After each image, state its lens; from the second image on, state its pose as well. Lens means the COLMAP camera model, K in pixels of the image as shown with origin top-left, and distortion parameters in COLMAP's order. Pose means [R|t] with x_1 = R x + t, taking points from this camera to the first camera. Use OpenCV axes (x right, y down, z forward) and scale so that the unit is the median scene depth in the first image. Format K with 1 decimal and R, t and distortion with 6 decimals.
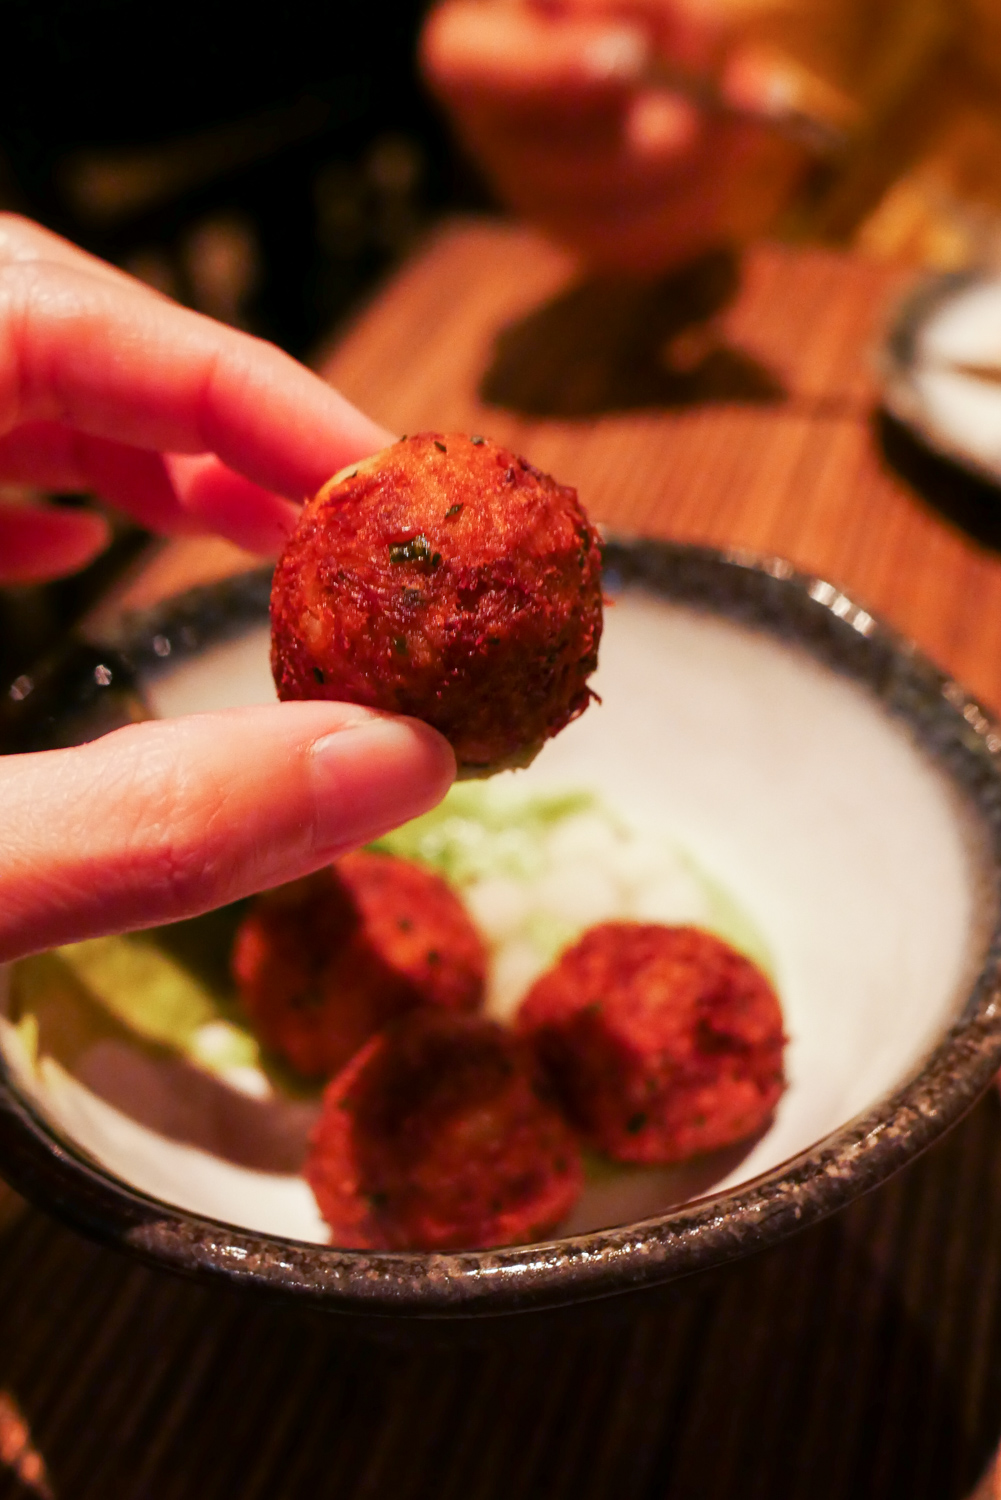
lens RADIAL K [[1822.1, 0, 500.5], [0, 1822.1, 750.0], [0, 0, 1]] dist [-0.003260, -0.003441]
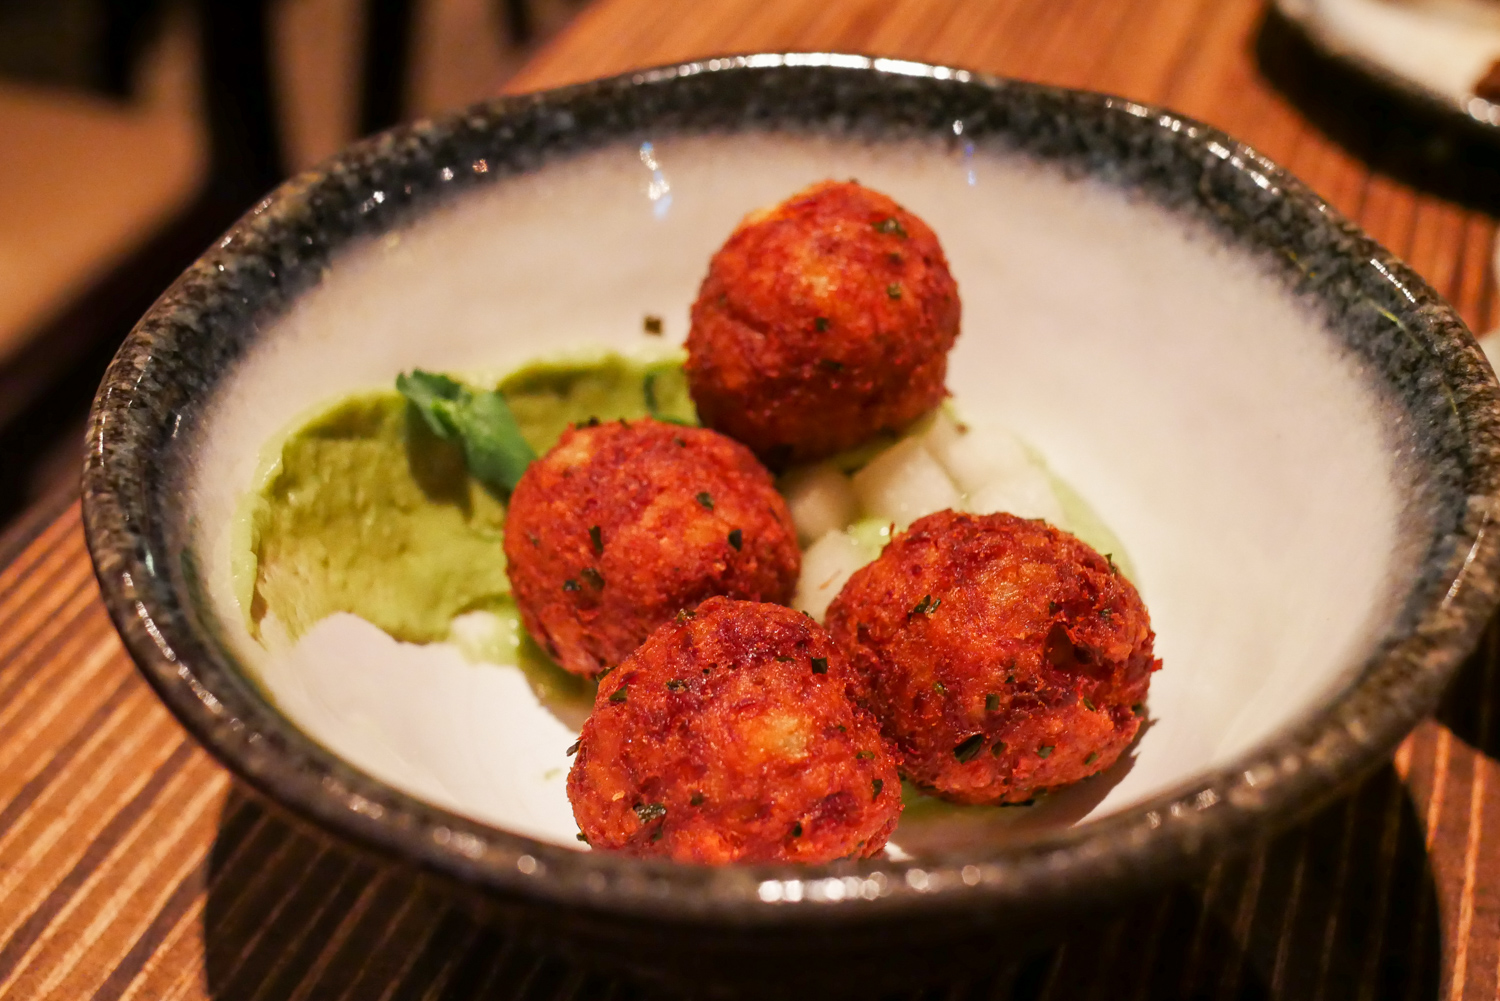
lens RADIAL K [[1822.1, 0, 750.0], [0, 1822.1, 500.5], [0, 0, 1]] dist [-0.003260, -0.003441]
pose [[0.997699, 0.062437, -0.026429, -0.010137], [-0.061466, 0.997456, 0.036106, 0.067617], [0.028616, -0.034399, 0.998998, 0.167456]]
